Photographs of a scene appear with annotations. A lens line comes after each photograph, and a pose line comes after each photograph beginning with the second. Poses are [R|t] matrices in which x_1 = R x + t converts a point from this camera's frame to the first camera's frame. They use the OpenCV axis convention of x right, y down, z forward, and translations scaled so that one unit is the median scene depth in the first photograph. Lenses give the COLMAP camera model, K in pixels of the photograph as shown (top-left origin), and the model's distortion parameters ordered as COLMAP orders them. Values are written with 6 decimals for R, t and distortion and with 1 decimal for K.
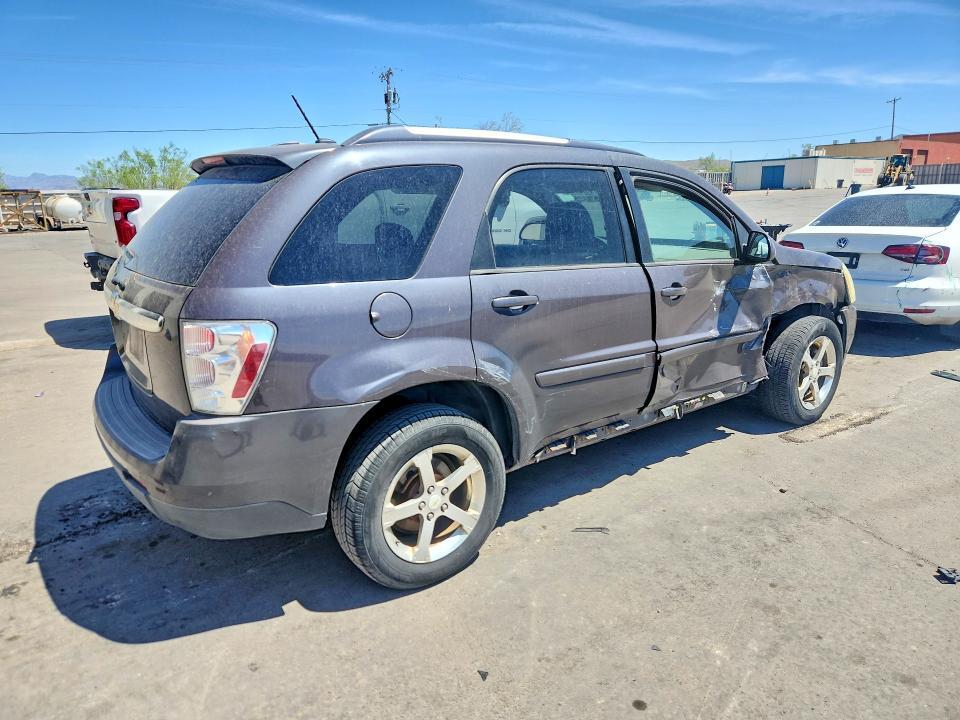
lens RADIAL K [[675.7, 0, 484.4], [0, 675.7, 359.2], [0, 0, 1]] dist [0.025596, -0.011182]
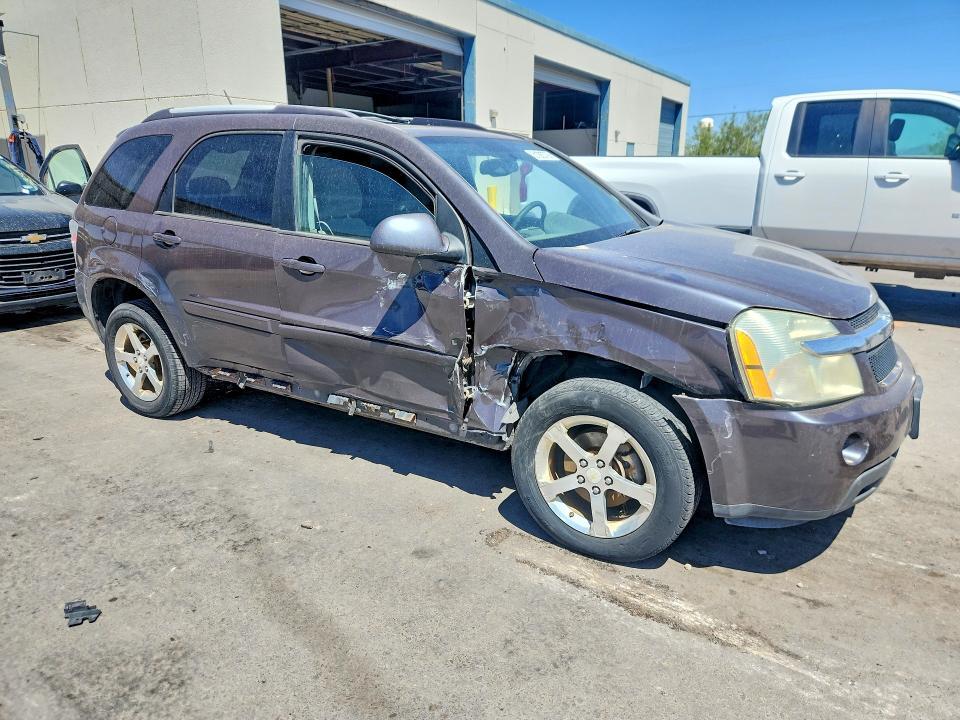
lens RADIAL K [[675.7, 0, 482.1], [0, 675.7, 360.0], [0, 0, 1]] dist [0.025596, -0.011182]
pose [[0.357802, 0.280936, -0.890535, 1.142420], [-0.232971, 0.950370, 0.206208, -0.209360], [0.904269, 0.133688, 0.405494, 0.798769]]
